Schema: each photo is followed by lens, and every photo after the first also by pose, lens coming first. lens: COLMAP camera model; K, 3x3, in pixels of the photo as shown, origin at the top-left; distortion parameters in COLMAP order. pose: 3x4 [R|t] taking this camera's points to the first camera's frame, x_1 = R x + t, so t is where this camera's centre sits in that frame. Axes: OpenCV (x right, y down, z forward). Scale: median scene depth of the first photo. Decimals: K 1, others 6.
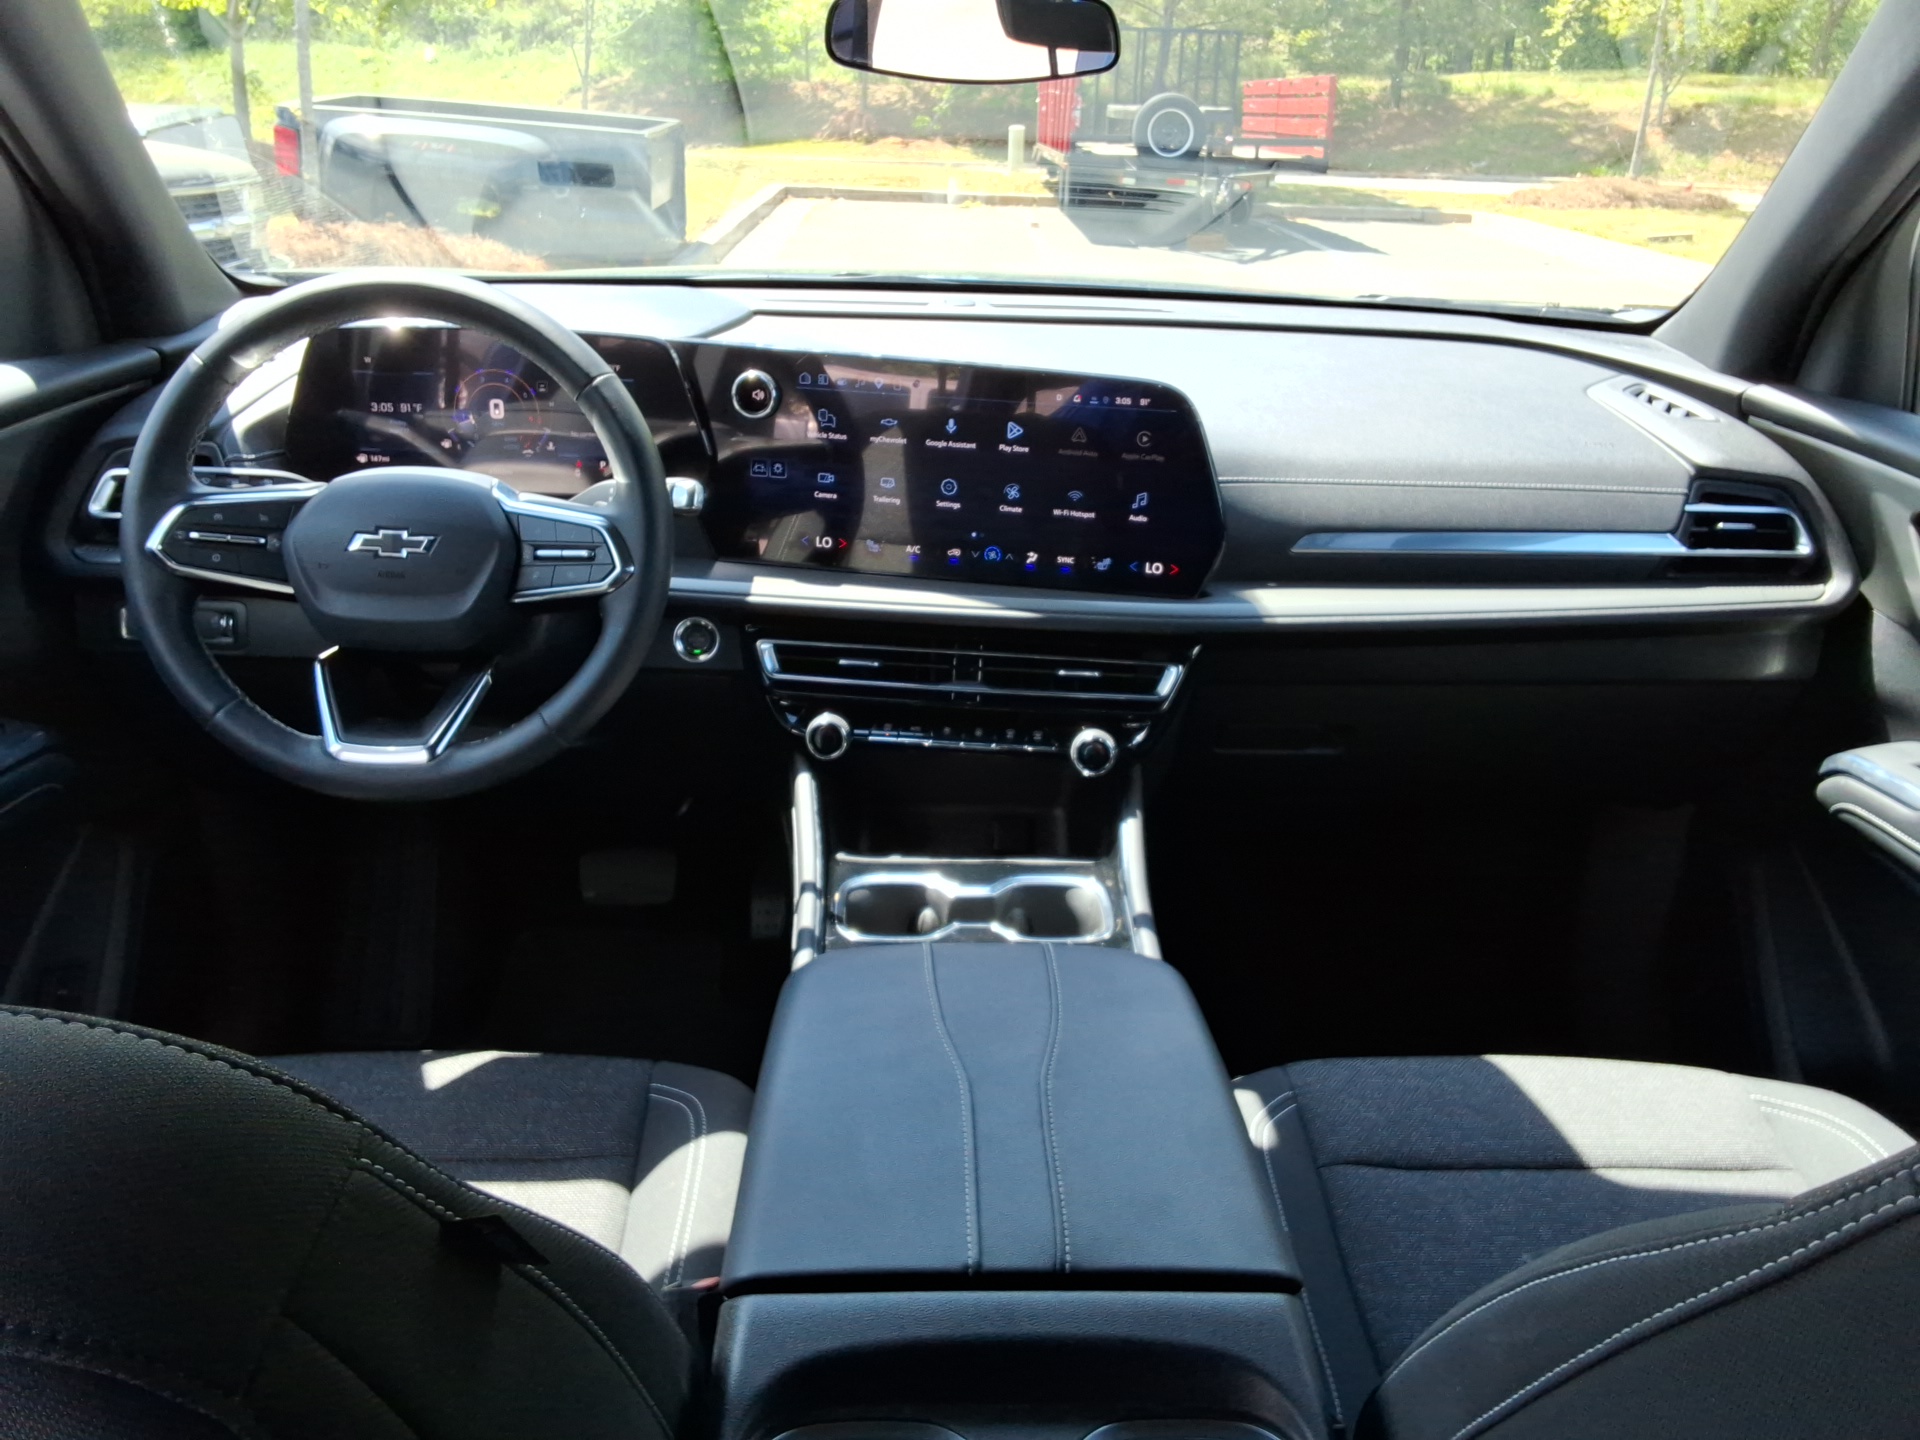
lens RADIAL K [[1551.0, 0, 973.2], [0, 1551.0, 722.0], [0, 0, 1]] dist [0.093685, -0.155124]
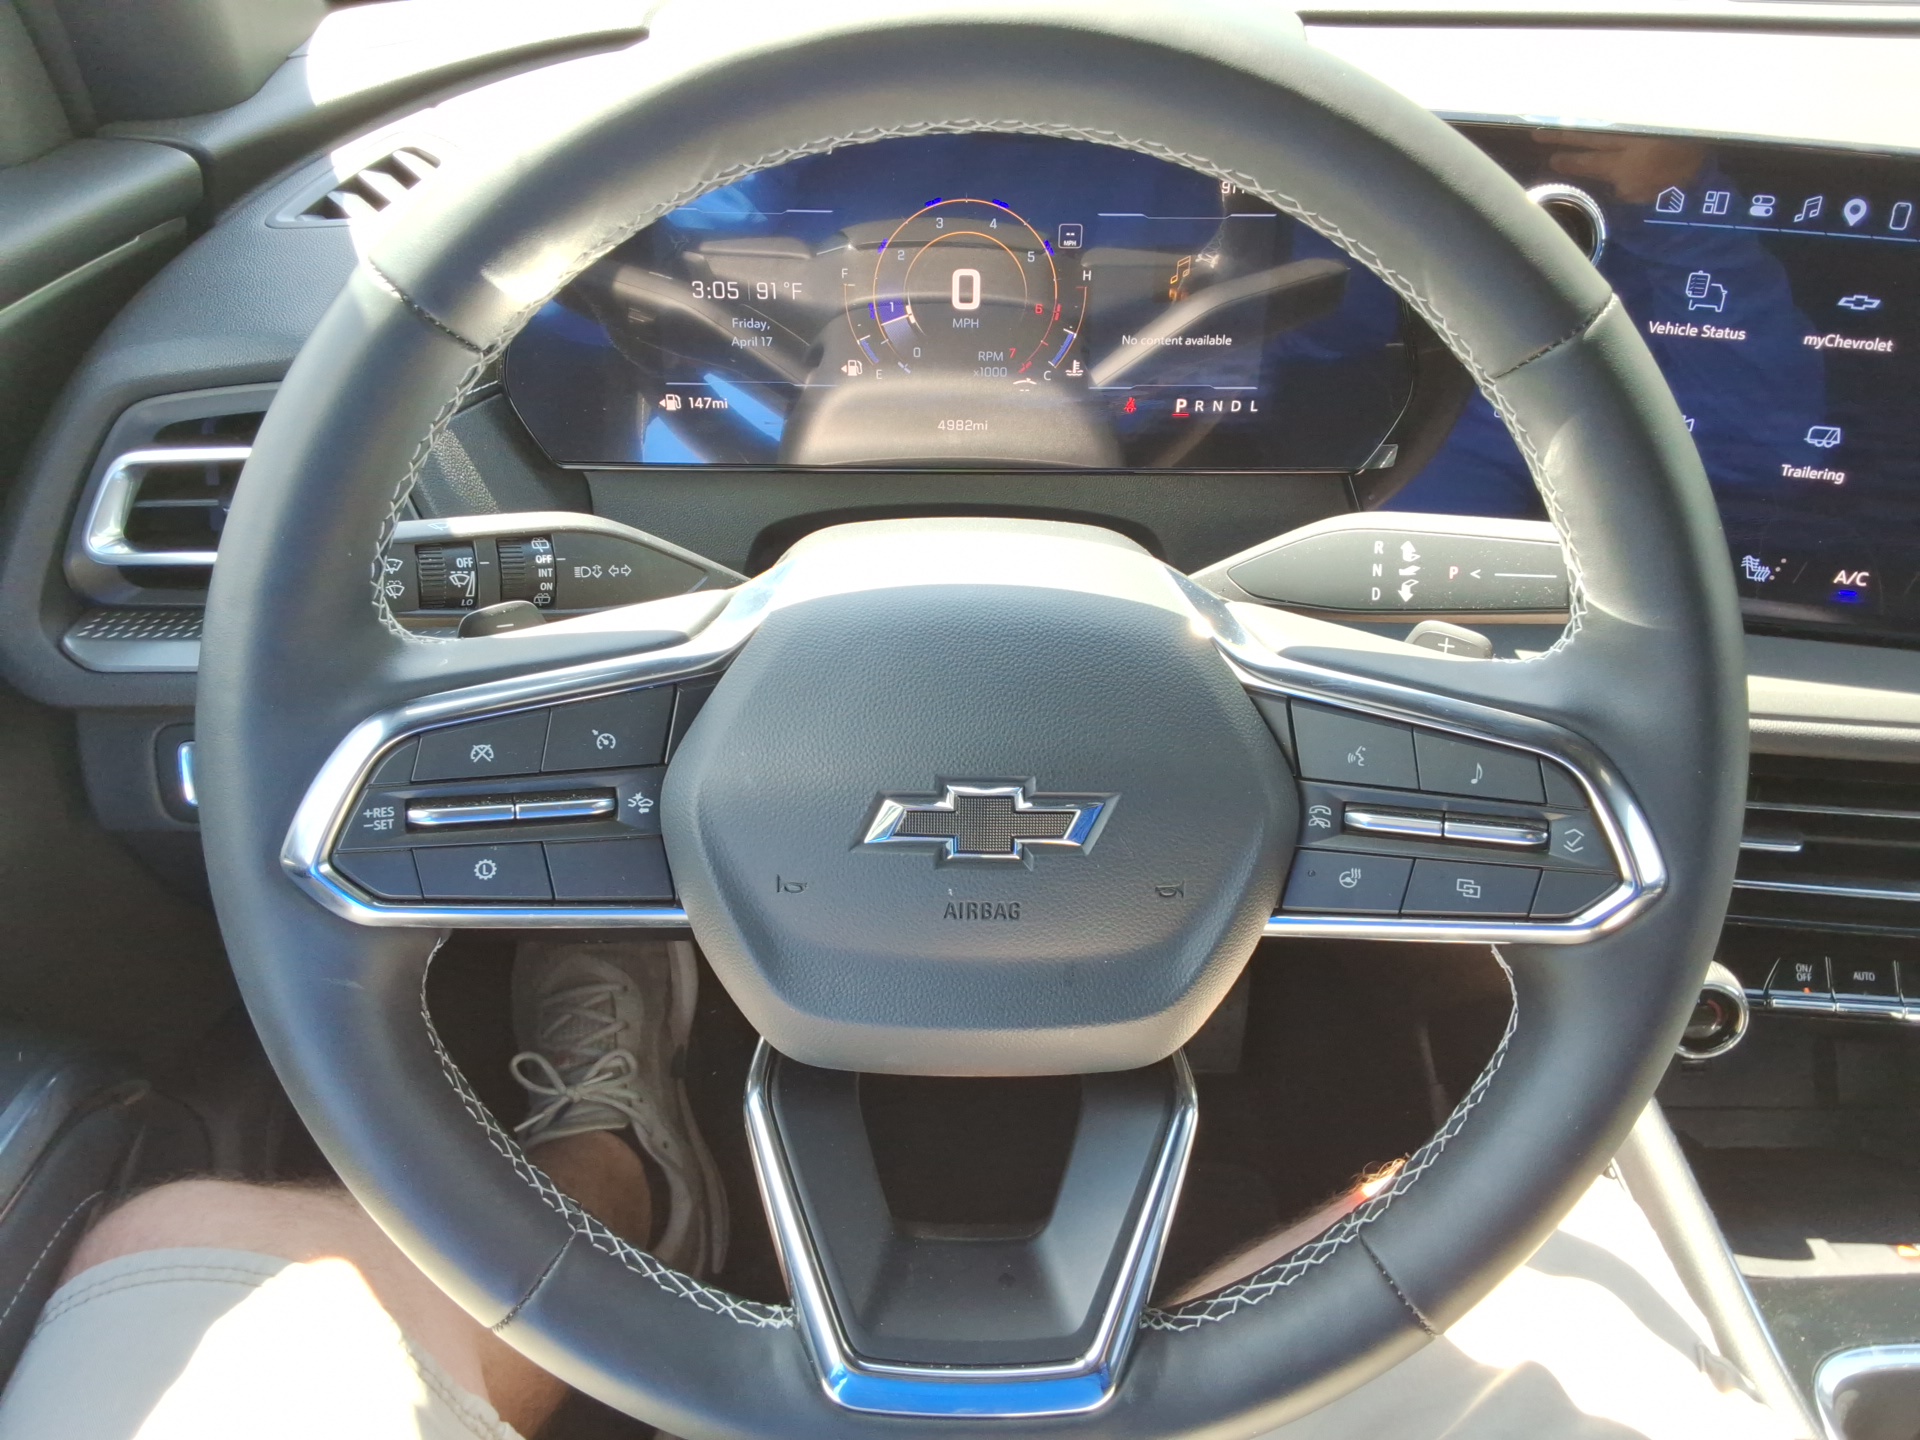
lens RADIAL K [[1551.0, 0, 954.0], [0, 1551.0, 723.5], [0, 0, 1]] dist [0.093685, -0.155124]
pose [[0.999912, -0.008311, -0.010347, -0.363167], [0.010193, 0.980197, 0.197765, -0.198925], [0.008499, -0.197853, 0.980195, 0.646887]]
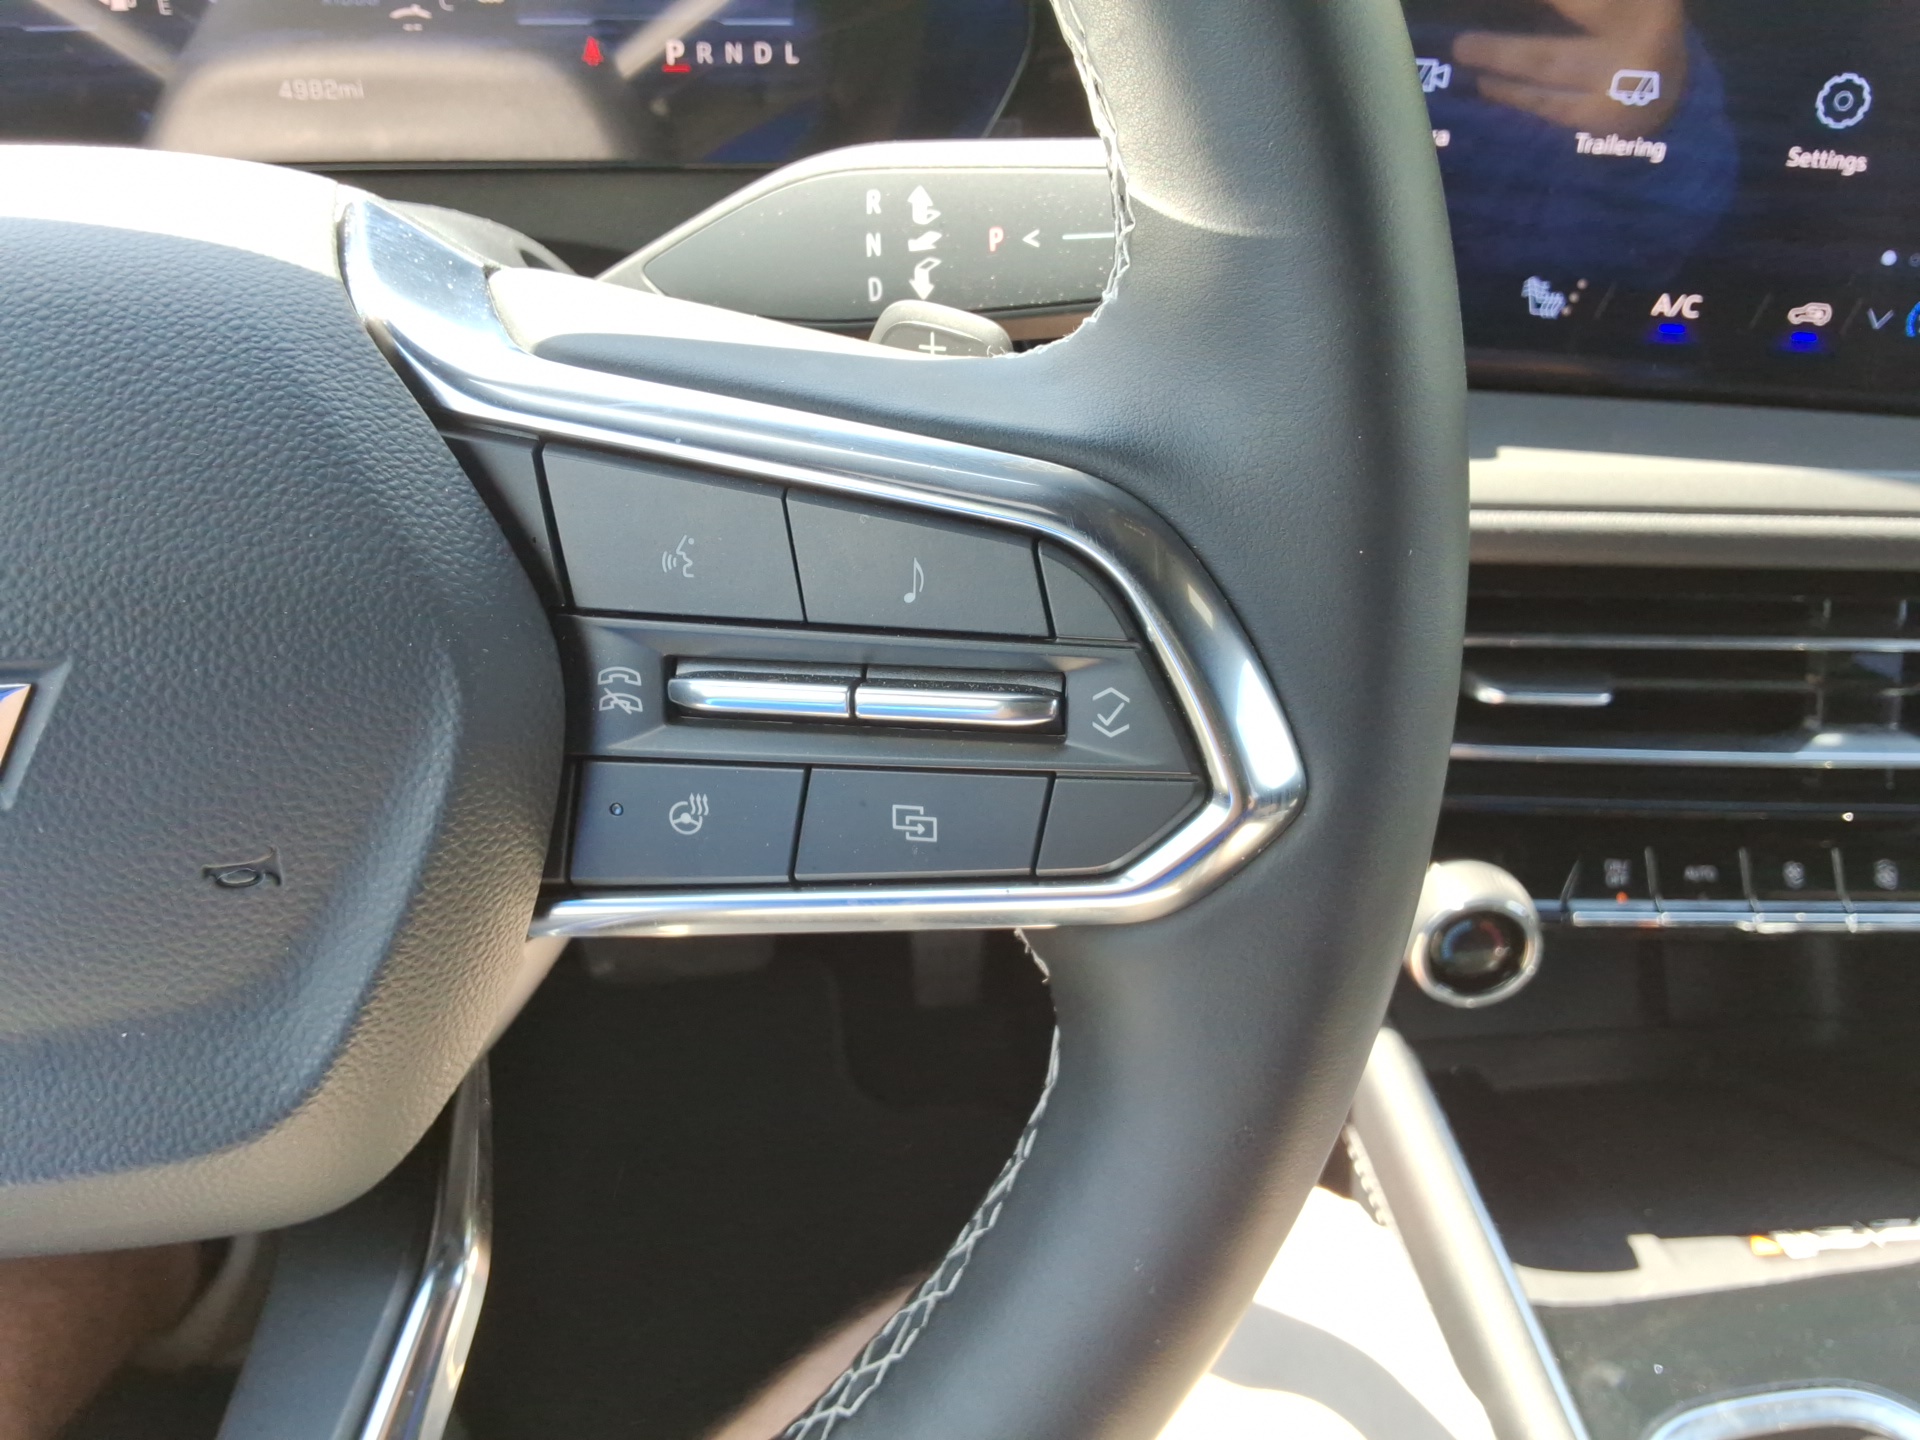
lens RADIAL K [[1551.0, 0, 948.1], [0, 1551.0, 714.0], [0, 0, 1]] dist [0.093685, -0.155124]
pose [[0.995939, -0.056549, 0.070055, -0.260023], [0.035924, 0.963106, 0.266714, -0.148062], [-0.082553, -0.263114, 0.961226, 0.825715]]
